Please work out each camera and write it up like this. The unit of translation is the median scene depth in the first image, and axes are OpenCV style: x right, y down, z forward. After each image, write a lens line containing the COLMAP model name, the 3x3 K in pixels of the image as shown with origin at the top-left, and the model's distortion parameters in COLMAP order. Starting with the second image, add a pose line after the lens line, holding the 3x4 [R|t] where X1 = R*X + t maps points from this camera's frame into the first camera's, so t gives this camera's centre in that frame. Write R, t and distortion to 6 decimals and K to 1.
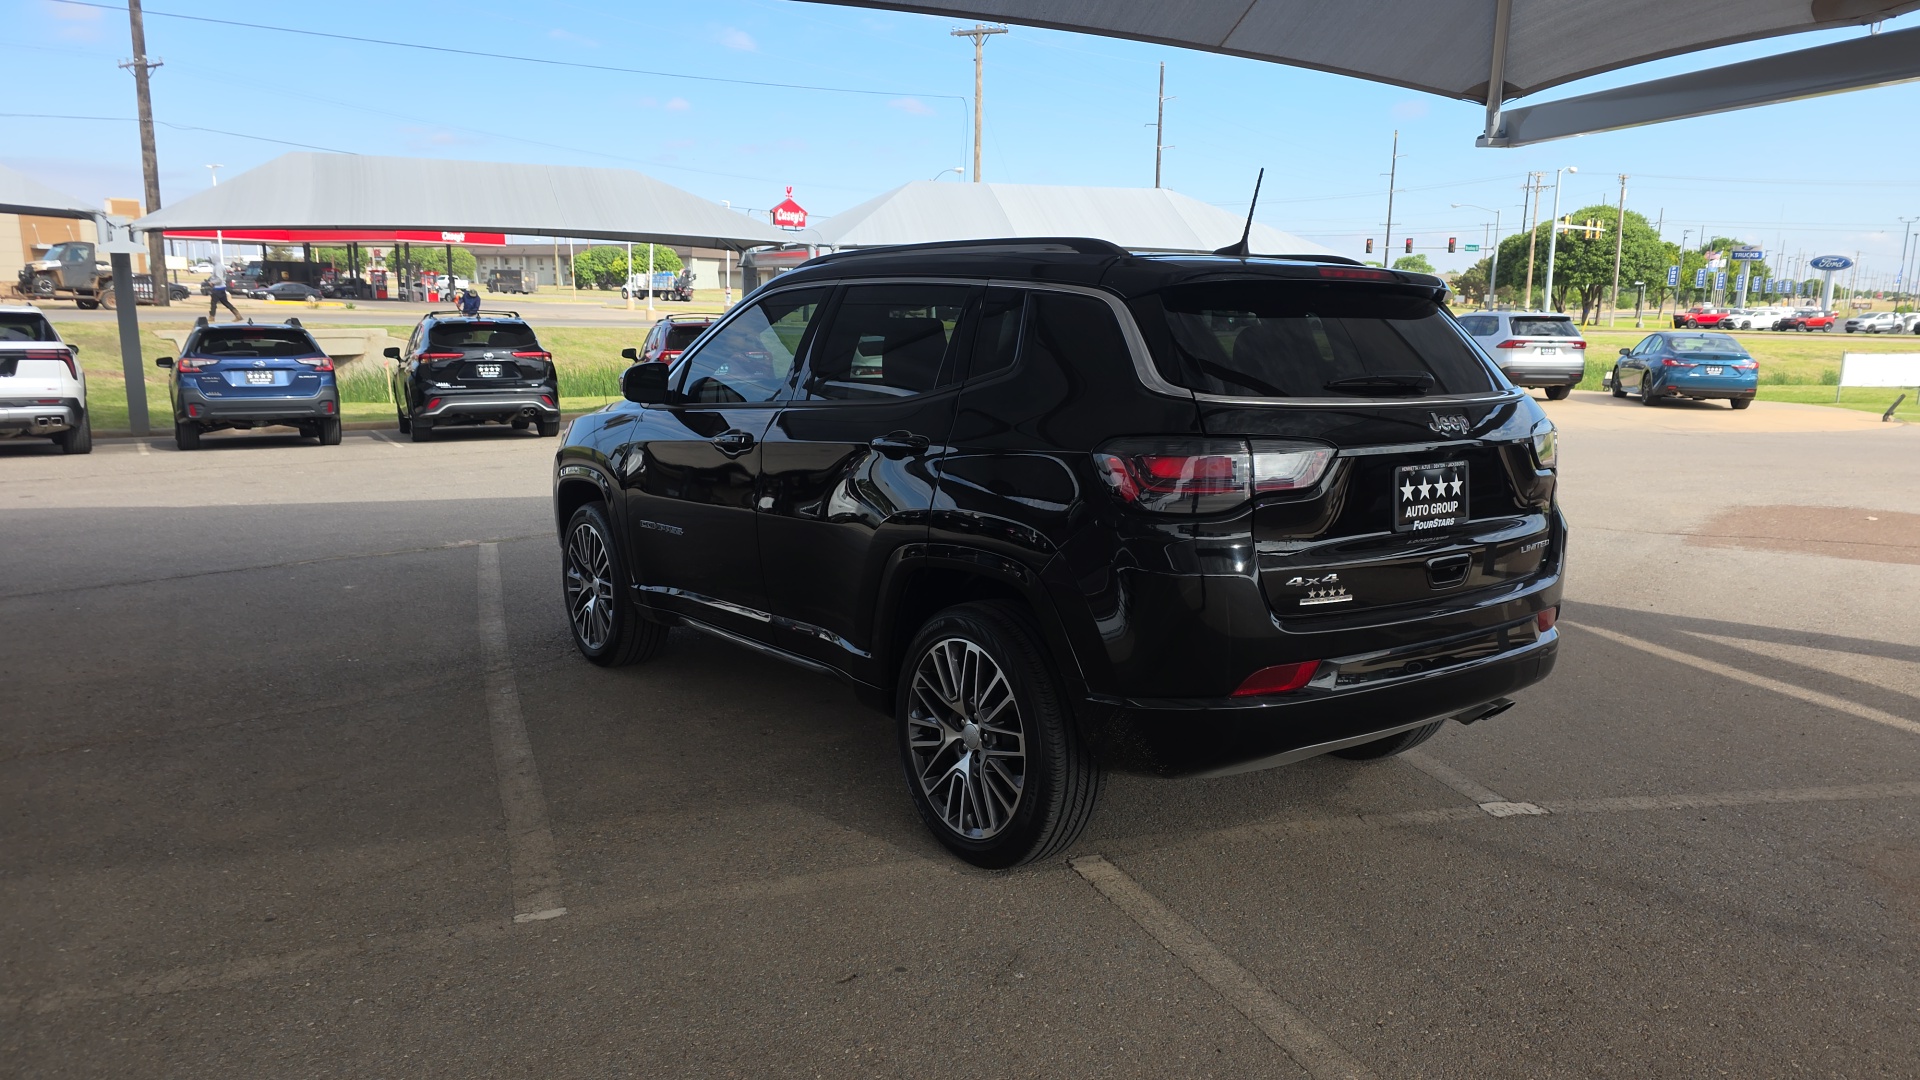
lens RADIAL K [[1304.7, 0, 1018.8], [0, 1304.7, 587.2], [0, 0, 1]] dist [0.063195, -0.073471]
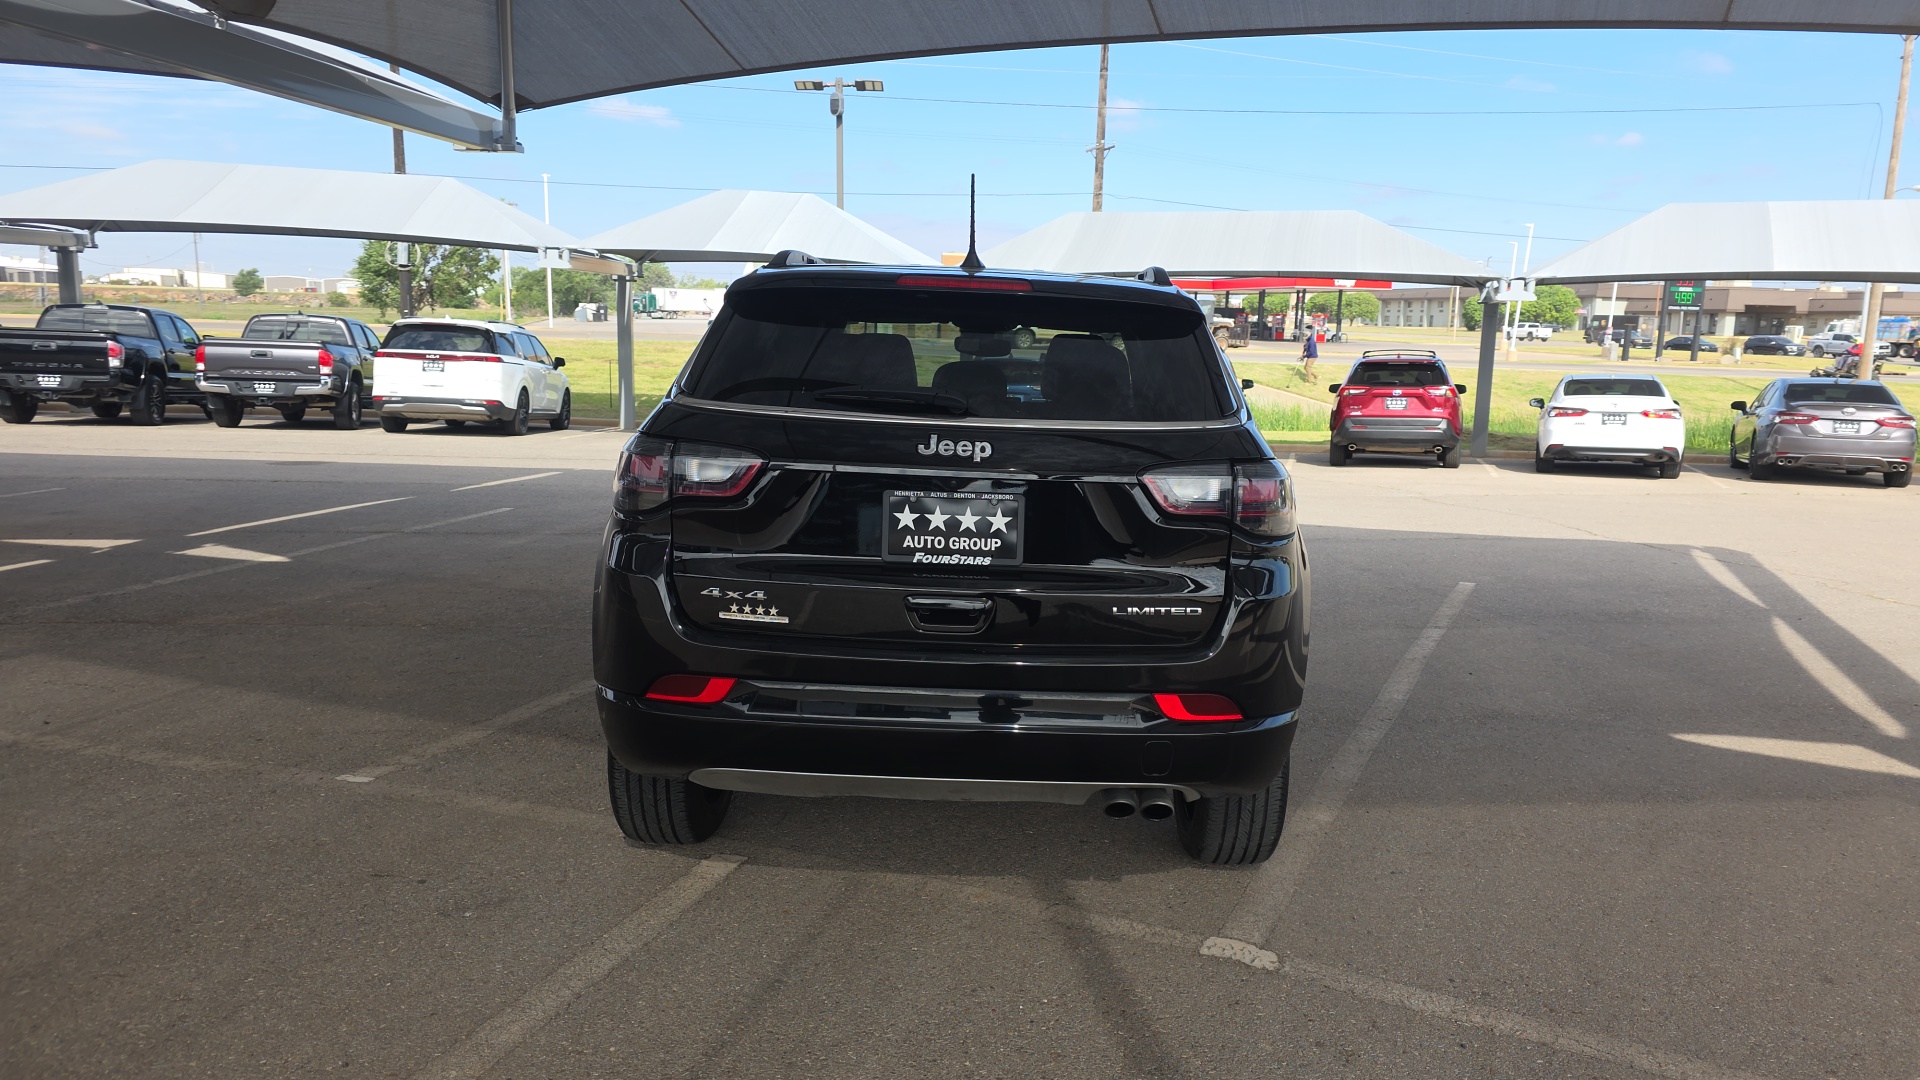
lens RADIAL K [[1304.7, 0, 1009.7], [0, 1304.7, 540.5], [0, 0, 1]] dist [0.063195, -0.073471]
pose [[0.785967, 0.105596, -0.609185, 0.860986], [-0.145176, 0.989279, -0.015823, -0.051809], [0.600983, 0.100875, 0.792870, 0.320276]]
